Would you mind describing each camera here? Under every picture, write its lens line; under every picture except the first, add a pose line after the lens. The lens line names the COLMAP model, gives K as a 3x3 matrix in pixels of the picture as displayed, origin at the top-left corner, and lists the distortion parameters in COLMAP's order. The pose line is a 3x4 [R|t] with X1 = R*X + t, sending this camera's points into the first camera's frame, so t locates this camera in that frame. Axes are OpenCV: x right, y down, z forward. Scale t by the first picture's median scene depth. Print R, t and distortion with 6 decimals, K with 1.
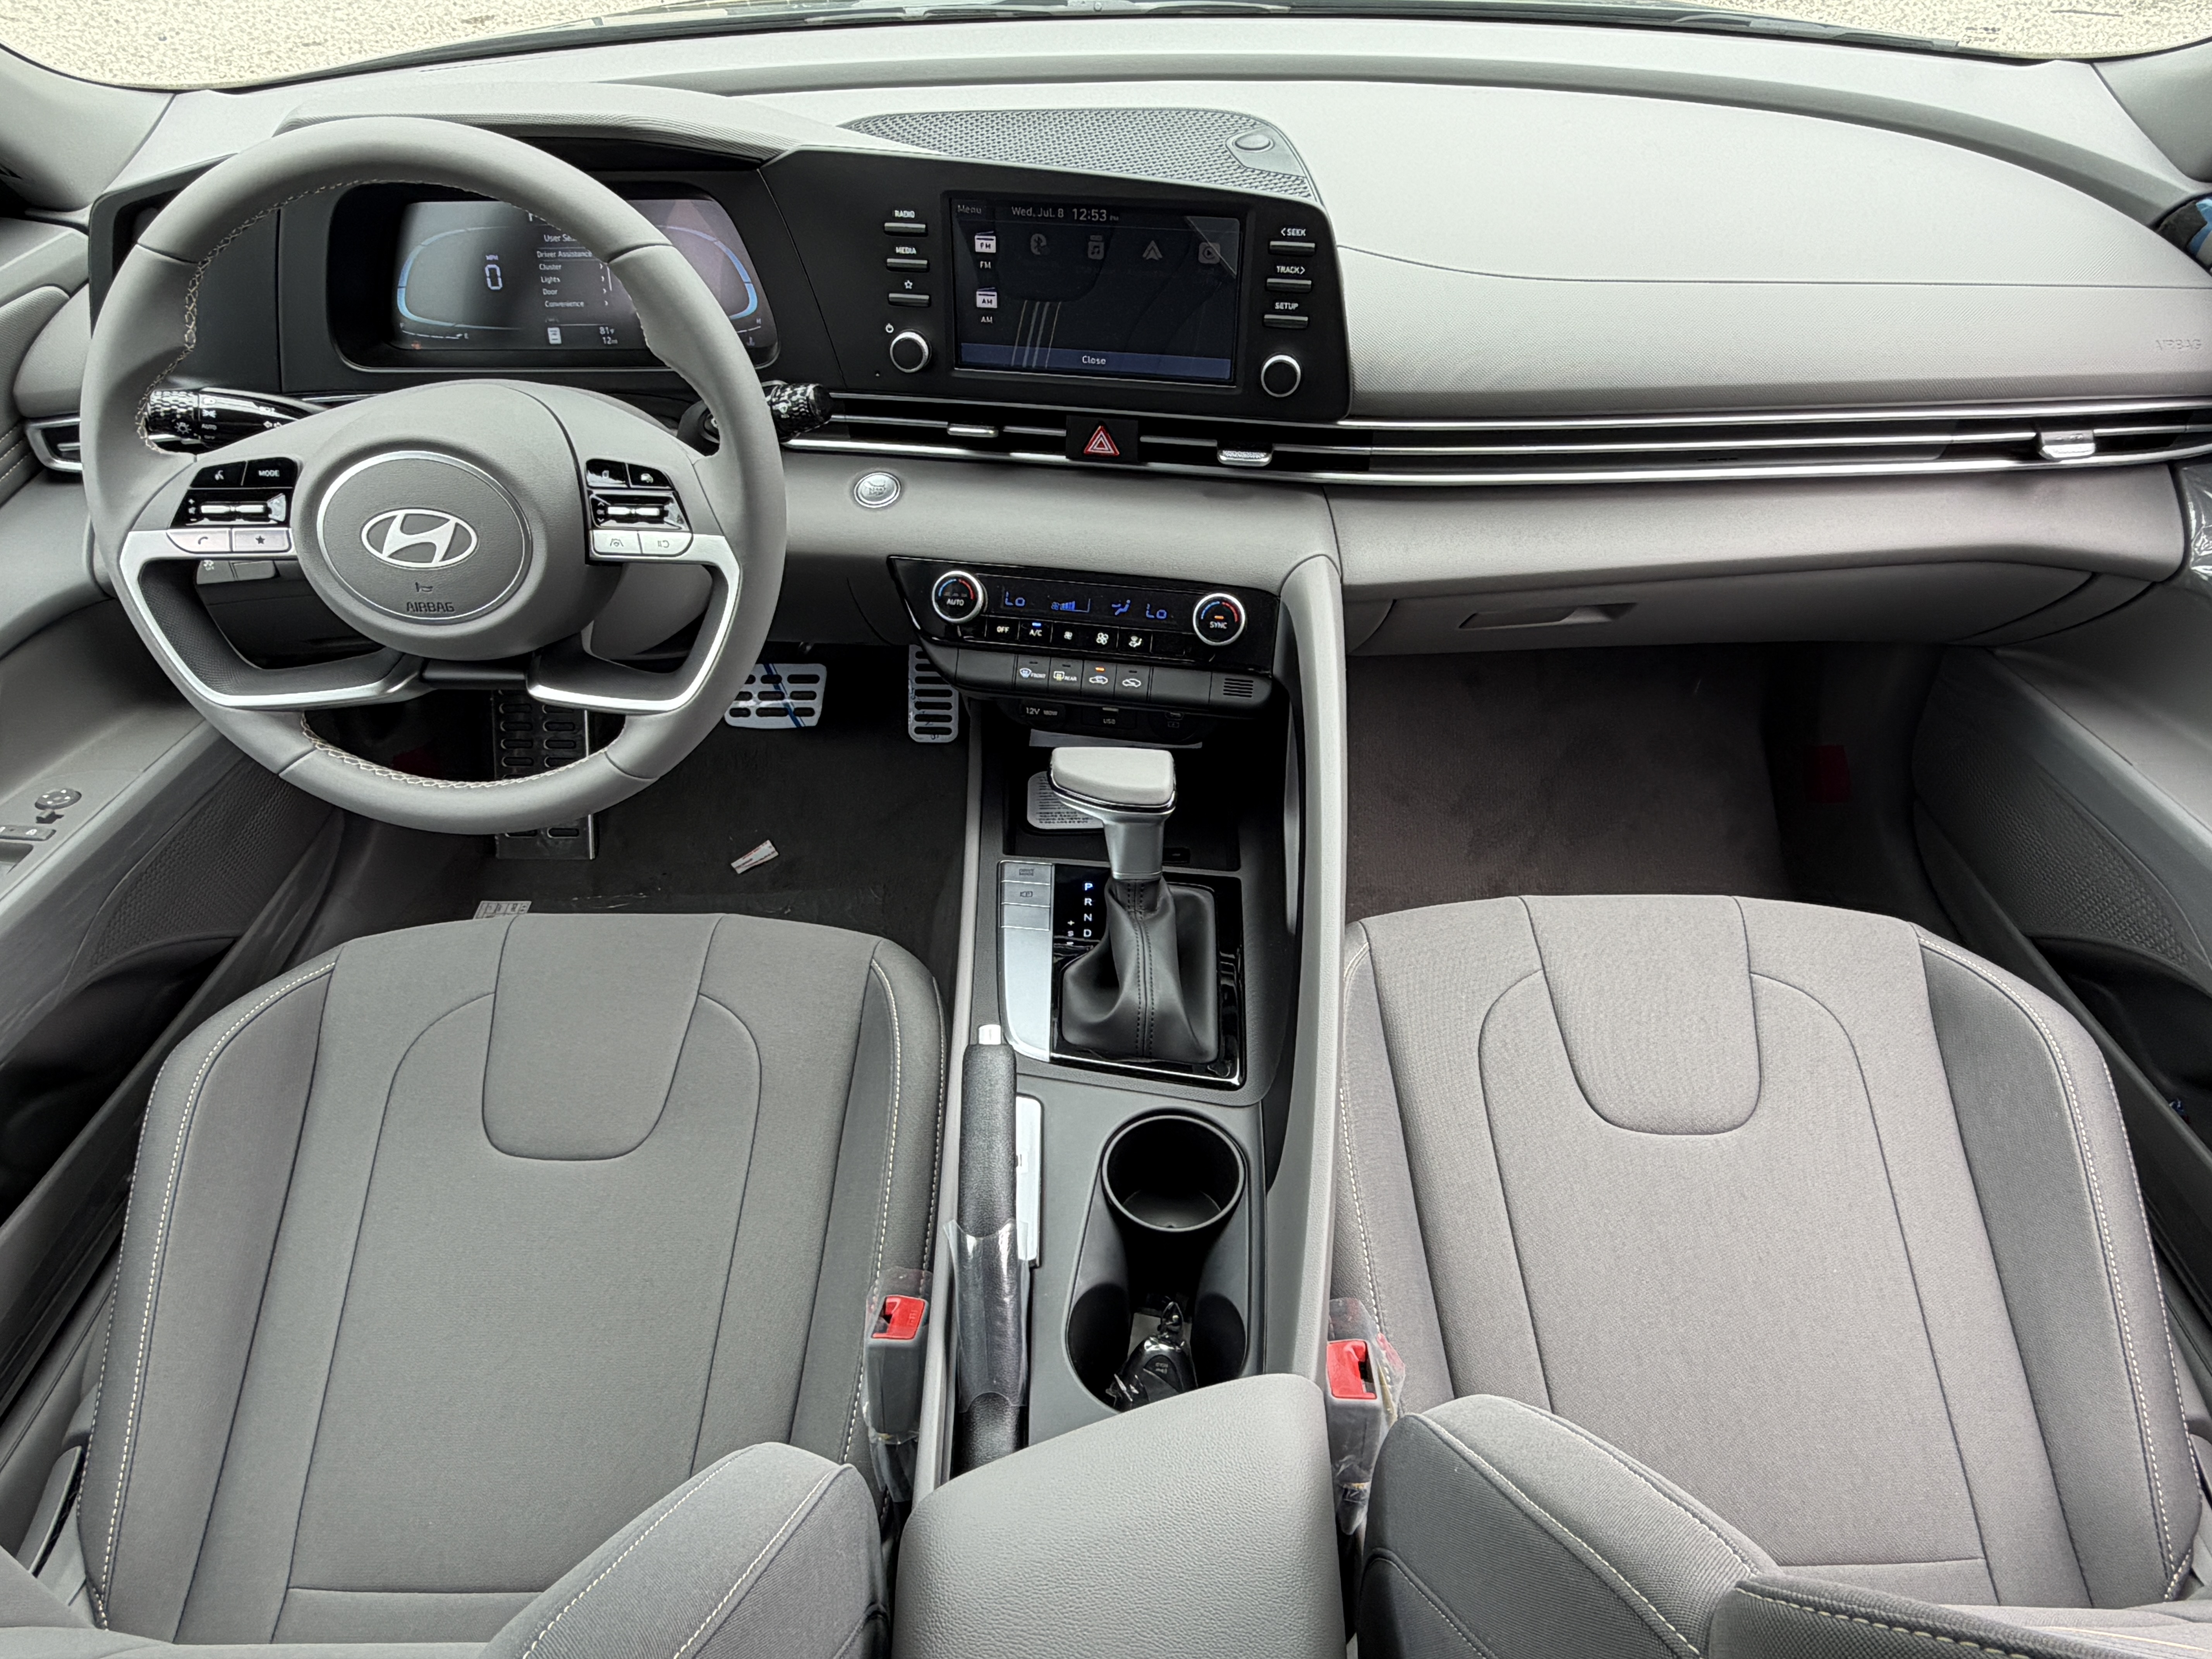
lens RADIAL K [[1481.1, 0, 1071.8], [0, 1481.1, 828.7], [0, 0, 1]] dist [0.000485, 0.000524]
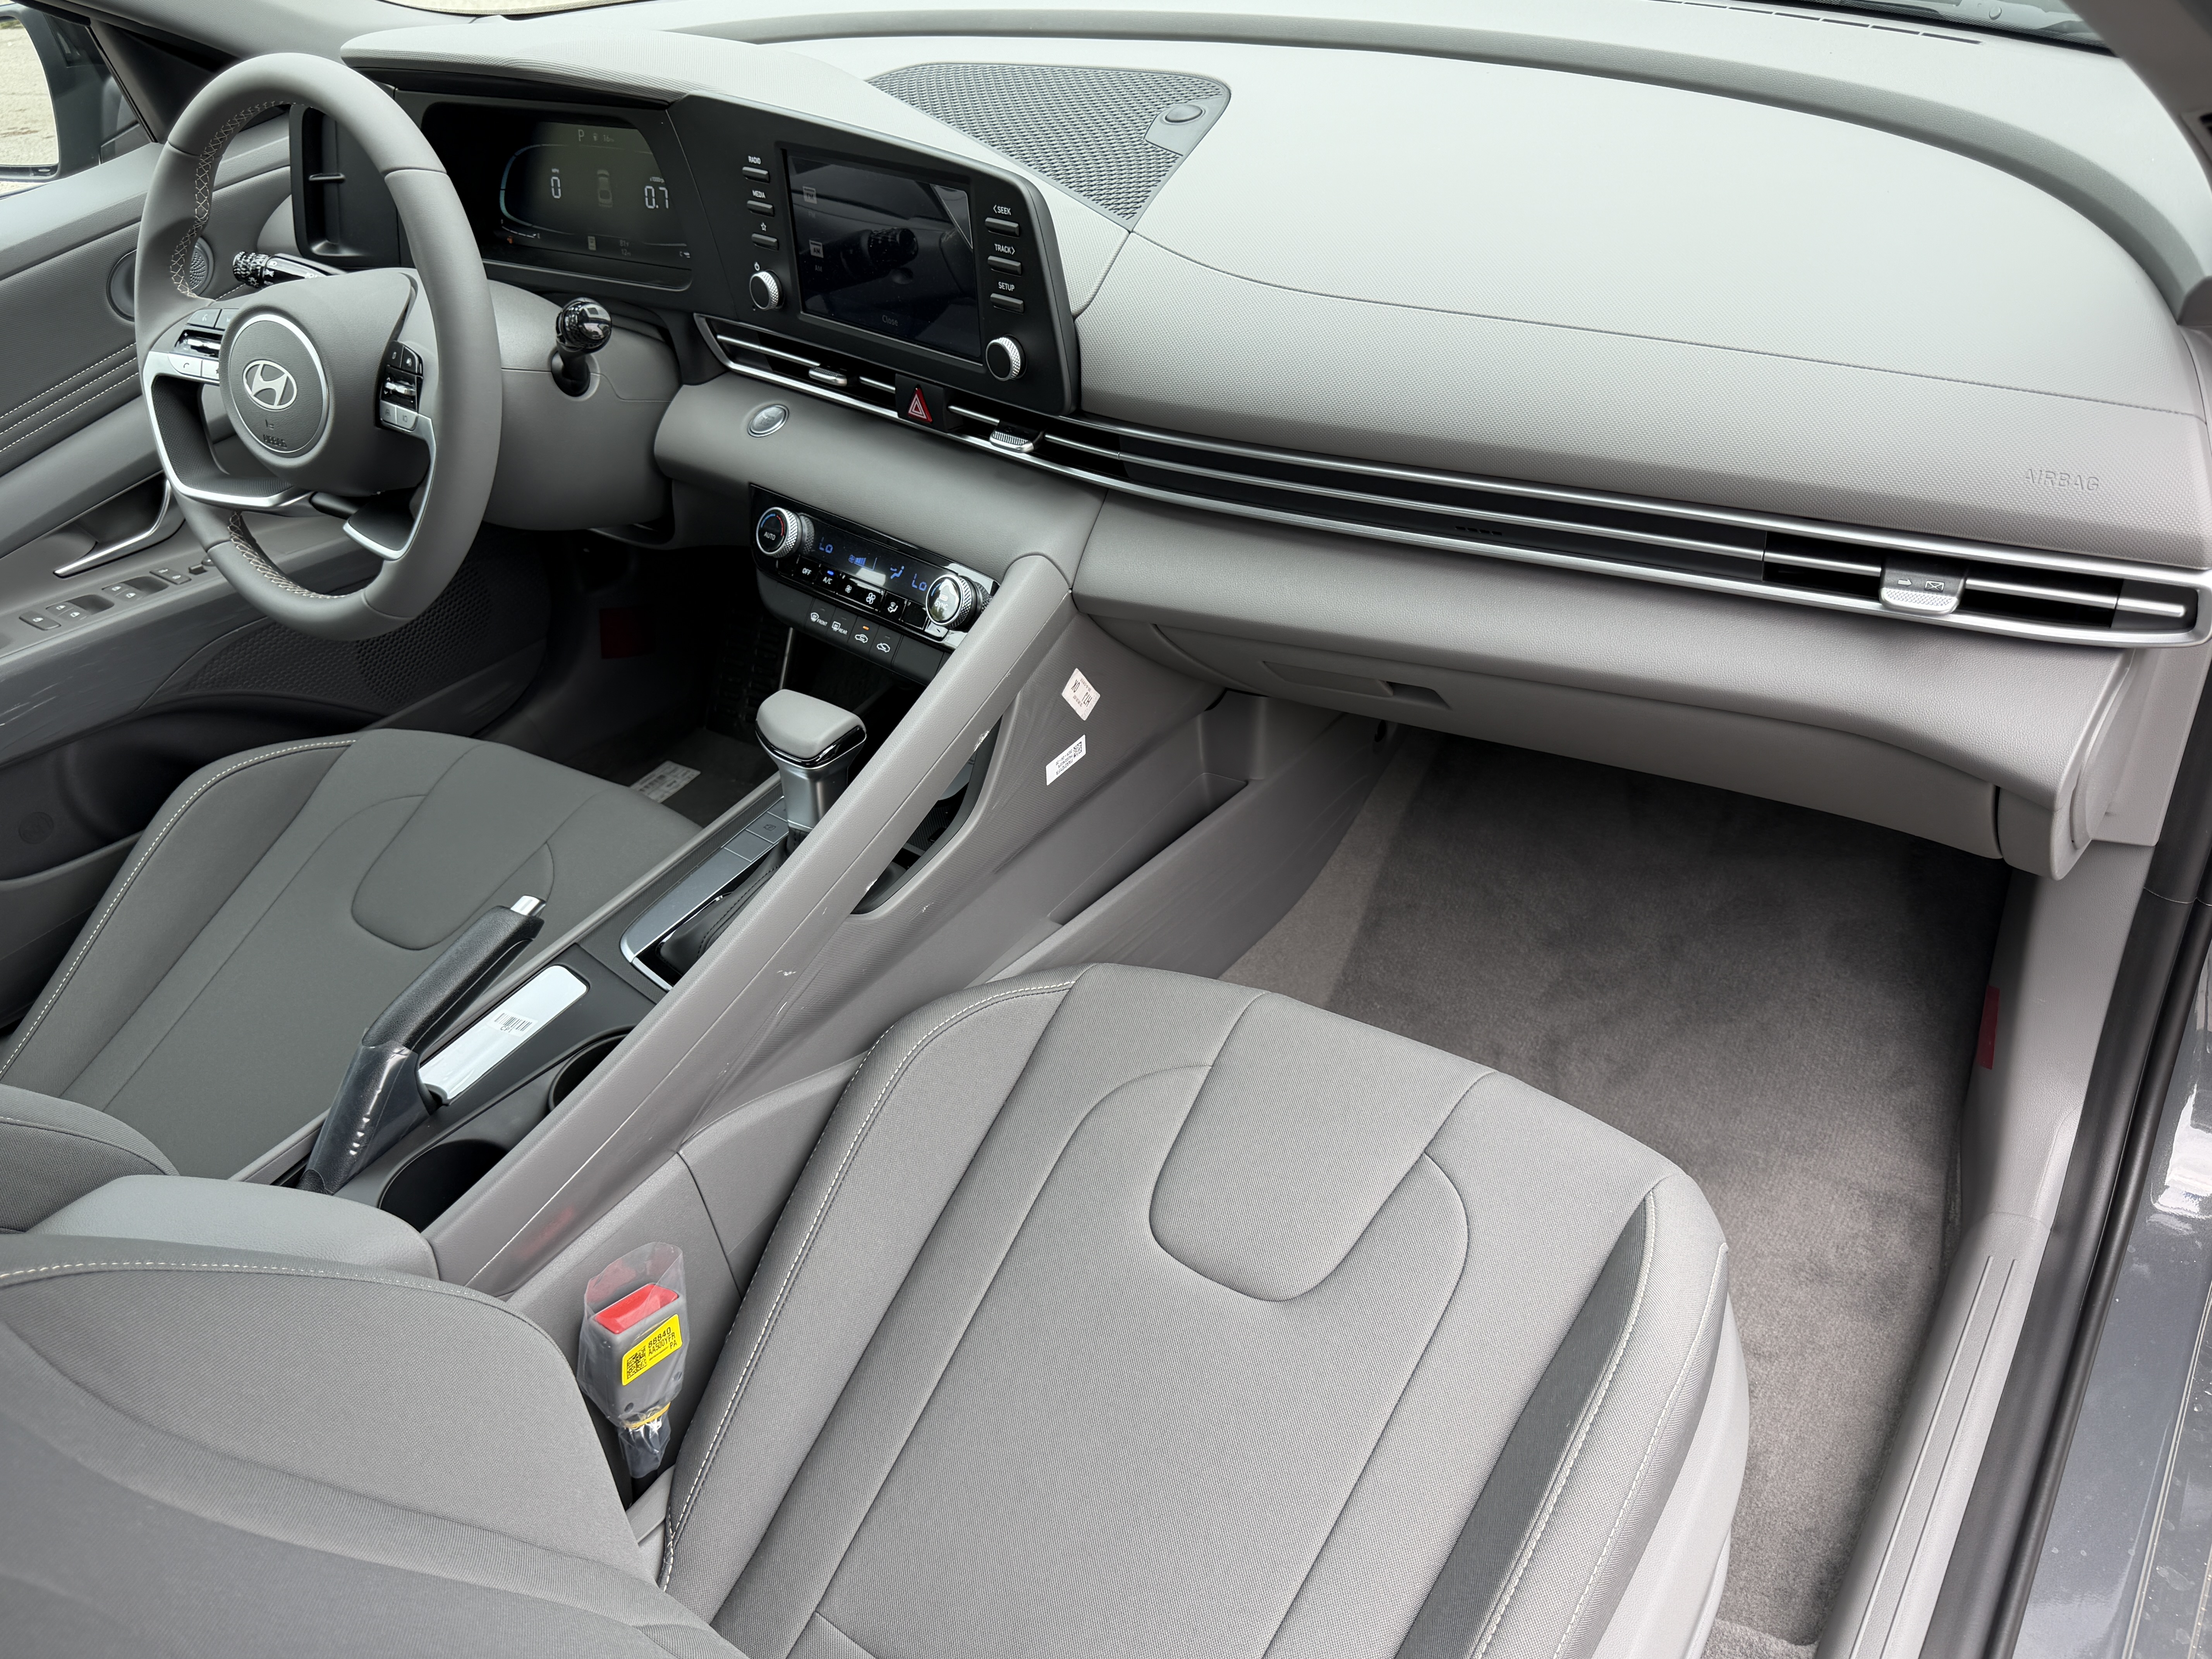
lens RADIAL K [[1762.2, 0, 1120.2], [0, 1762.2, 837.0], [0, 0, 1]] dist [0.140760, -0.293049]
pose [[0.838743, 0.258001, -0.479527, 0.798279], [-0.269426, 0.961908, 0.046283, -0.075963], [0.473202, 0.090377, 0.876306, 0.046492]]
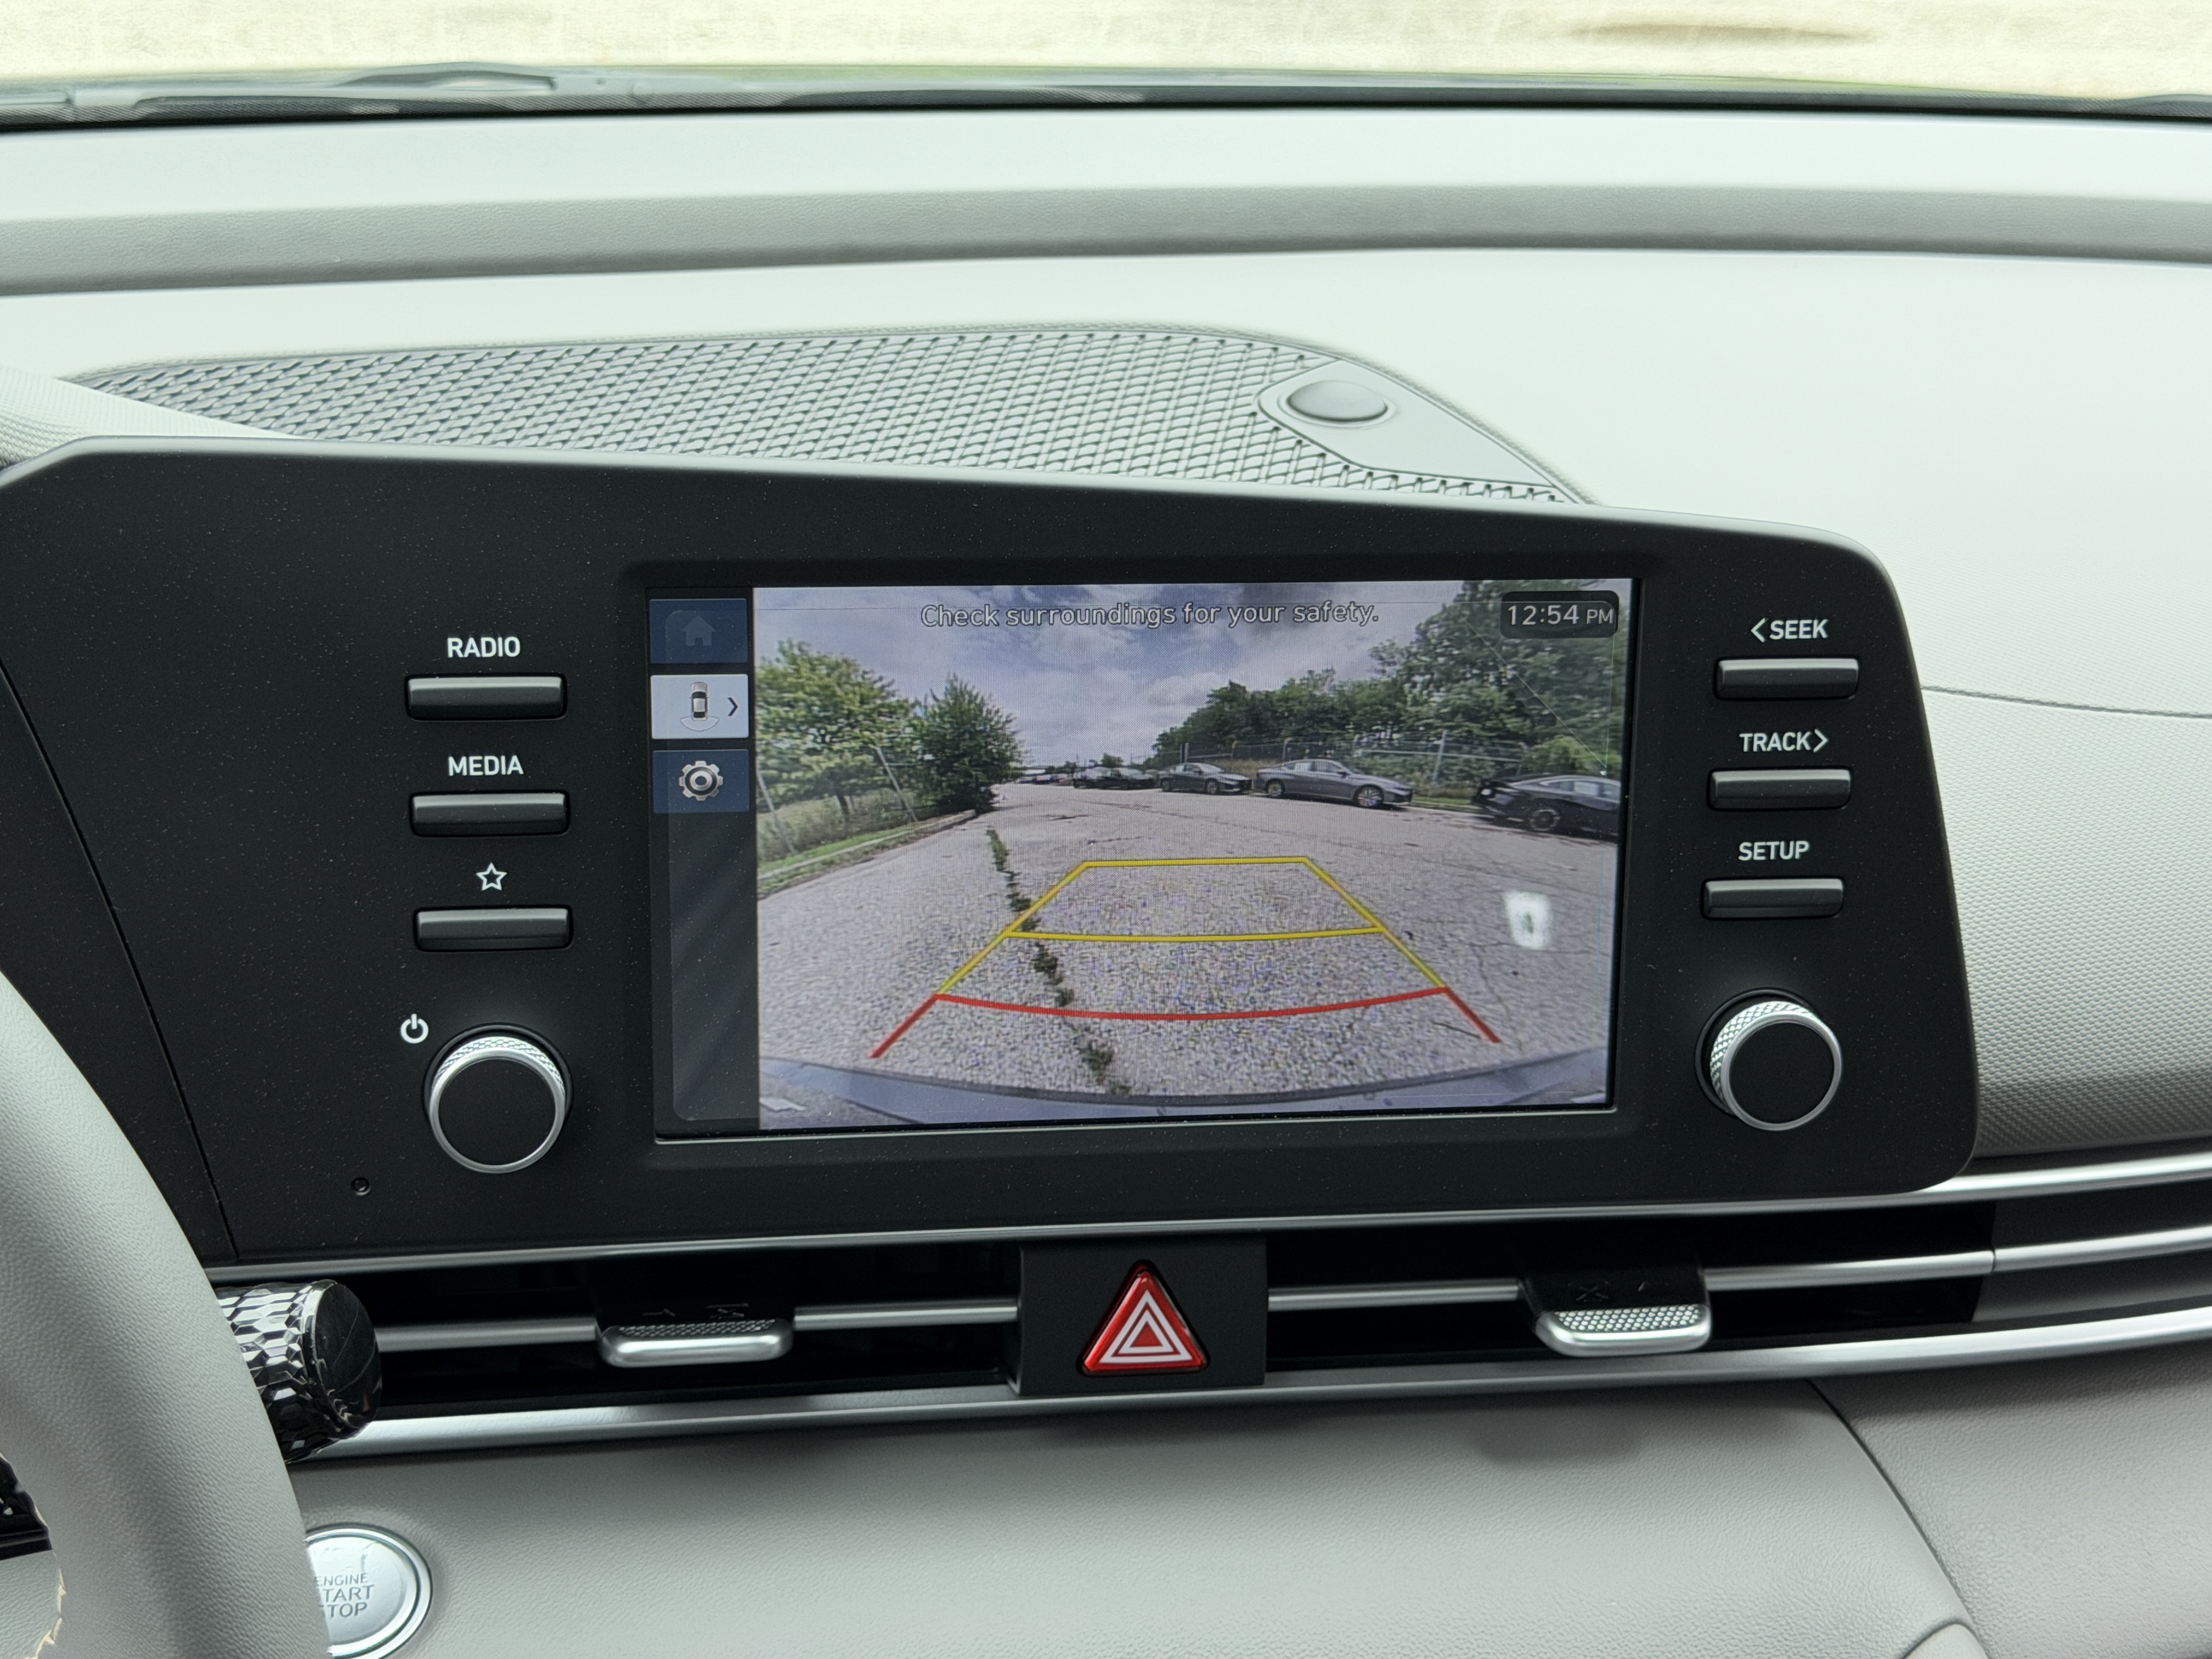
lens RADIAL K [[3503.6, 0, 1168.5], [0, 3503.6, 841.2], [0, 0, 1]] dist [0.134712, -0.239173]
pose [[0.940366, -0.073704, 0.332083, -0.205294], [0.177961, 0.938582, -0.295624, -0.147994], [-0.289898, 0.337092, 0.895727, 0.348426]]
